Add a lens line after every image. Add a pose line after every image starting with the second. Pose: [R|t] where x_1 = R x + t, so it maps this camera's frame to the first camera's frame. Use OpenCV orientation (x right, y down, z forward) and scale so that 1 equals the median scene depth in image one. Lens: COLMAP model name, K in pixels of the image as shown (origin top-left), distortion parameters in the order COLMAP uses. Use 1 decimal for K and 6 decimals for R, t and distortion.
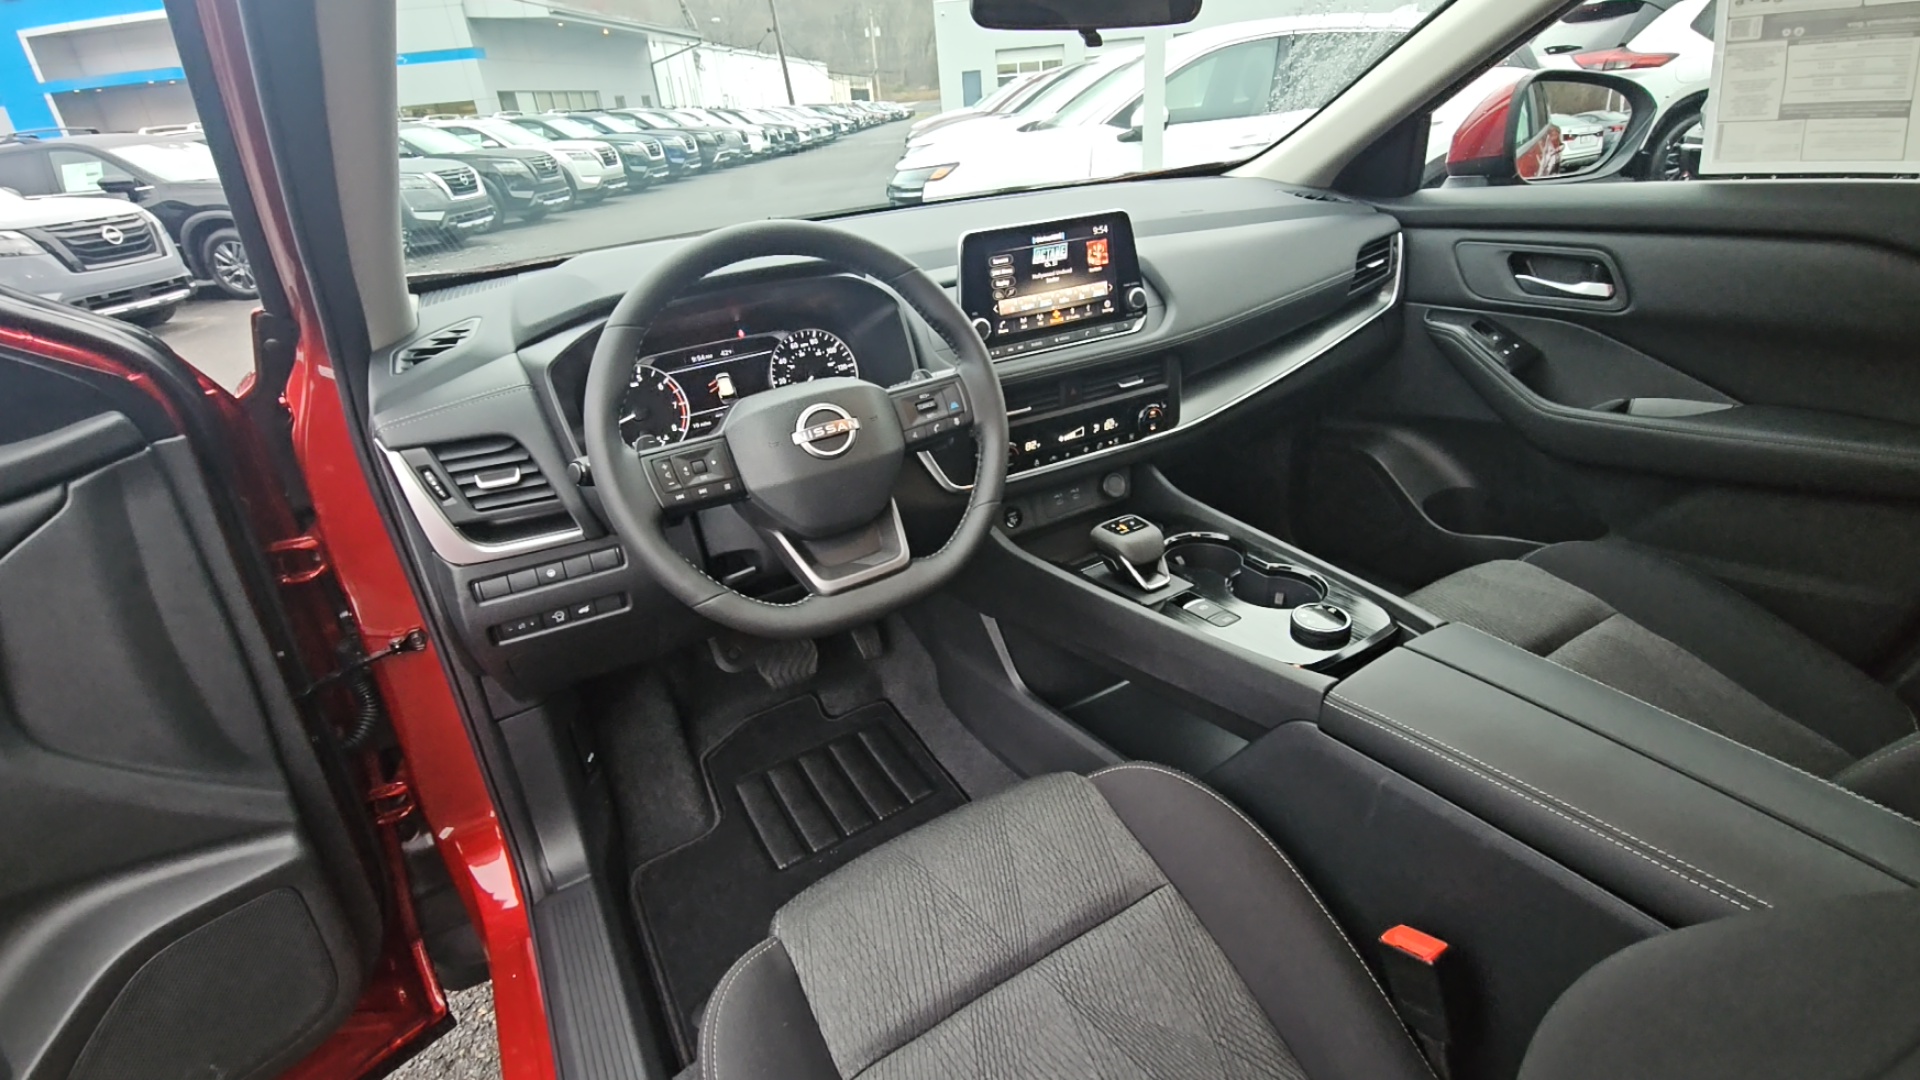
lens RADIAL K [[860.0, 0, 965.2], [0, 860.0, 536.9], [0, 0, 1]] dist [0.014610, -0.008839]
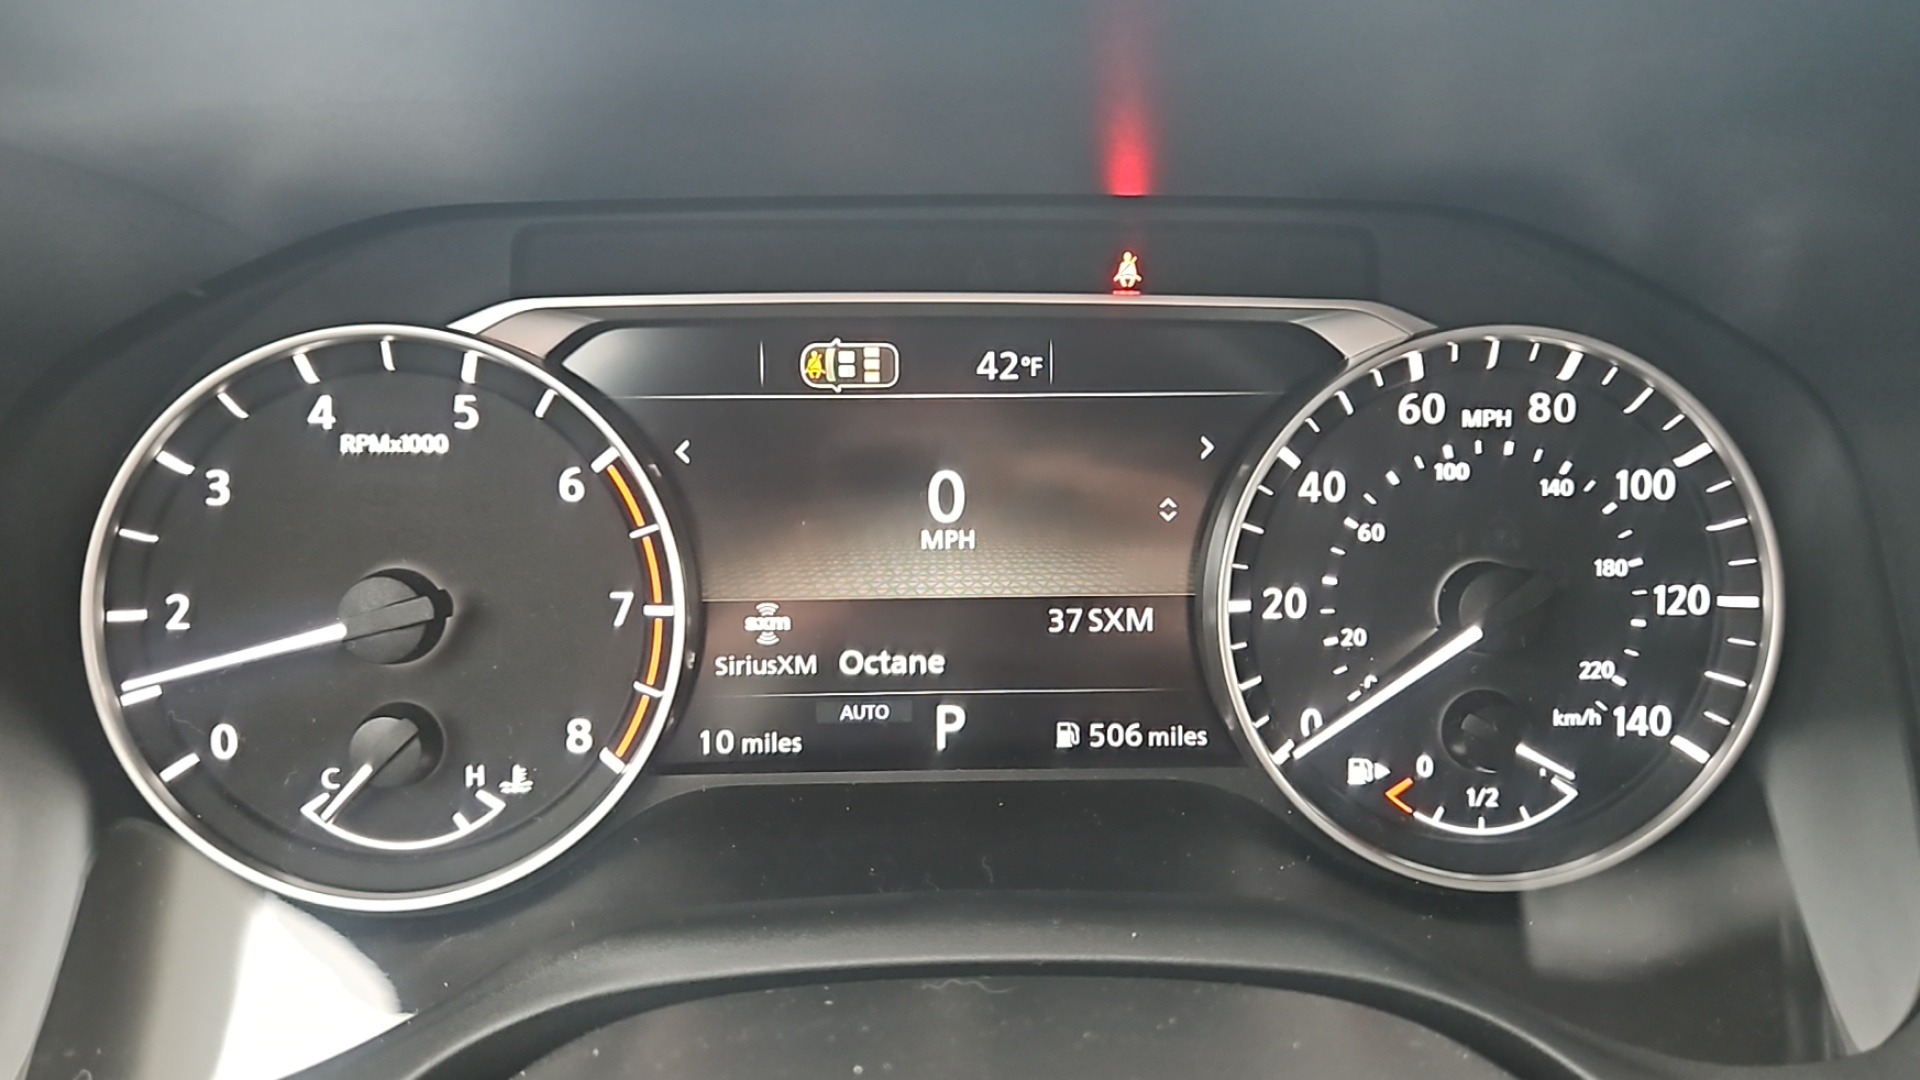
lens RADIAL K [[1466.8, 0, 965.8], [0, 1466.8, 551.2], [0, 0, 1]] dist [0.013938, -0.012301]
pose [[0.876121, 0.279092, -0.393090, -0.145116], [-0.287430, 0.957014, 0.038849, -0.167979], [0.387035, 0.078949, 0.918679, 0.658557]]
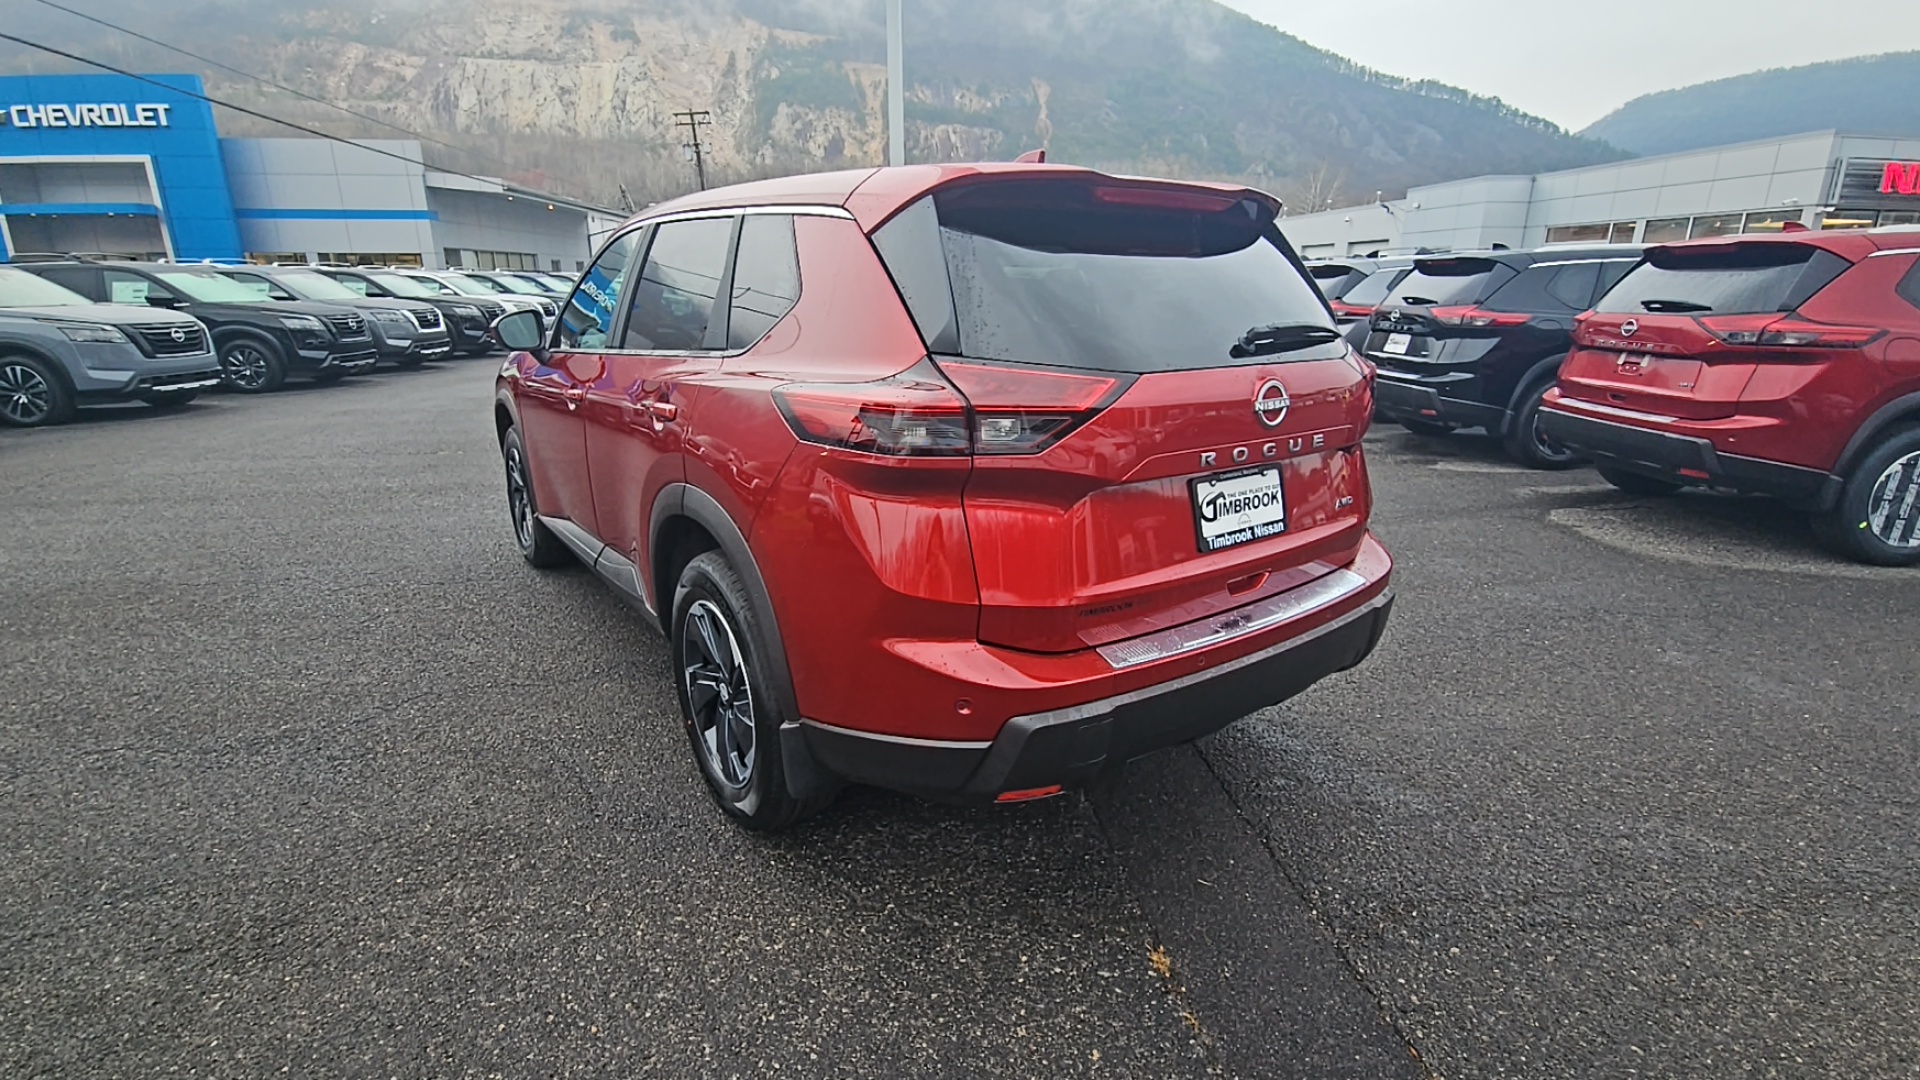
lens RADIAL K [[860.0, 0, 955.3], [0, 860.0, 552.3], [0, 0, 1]] dist [0.014610, -0.008839]
pose [[0.994416, 0.048017, 0.093972, 0.657679], [-0.031180, 0.984418, -0.173058, 1.048171], [-0.100817, 0.169162, 0.980418, -2.248629]]
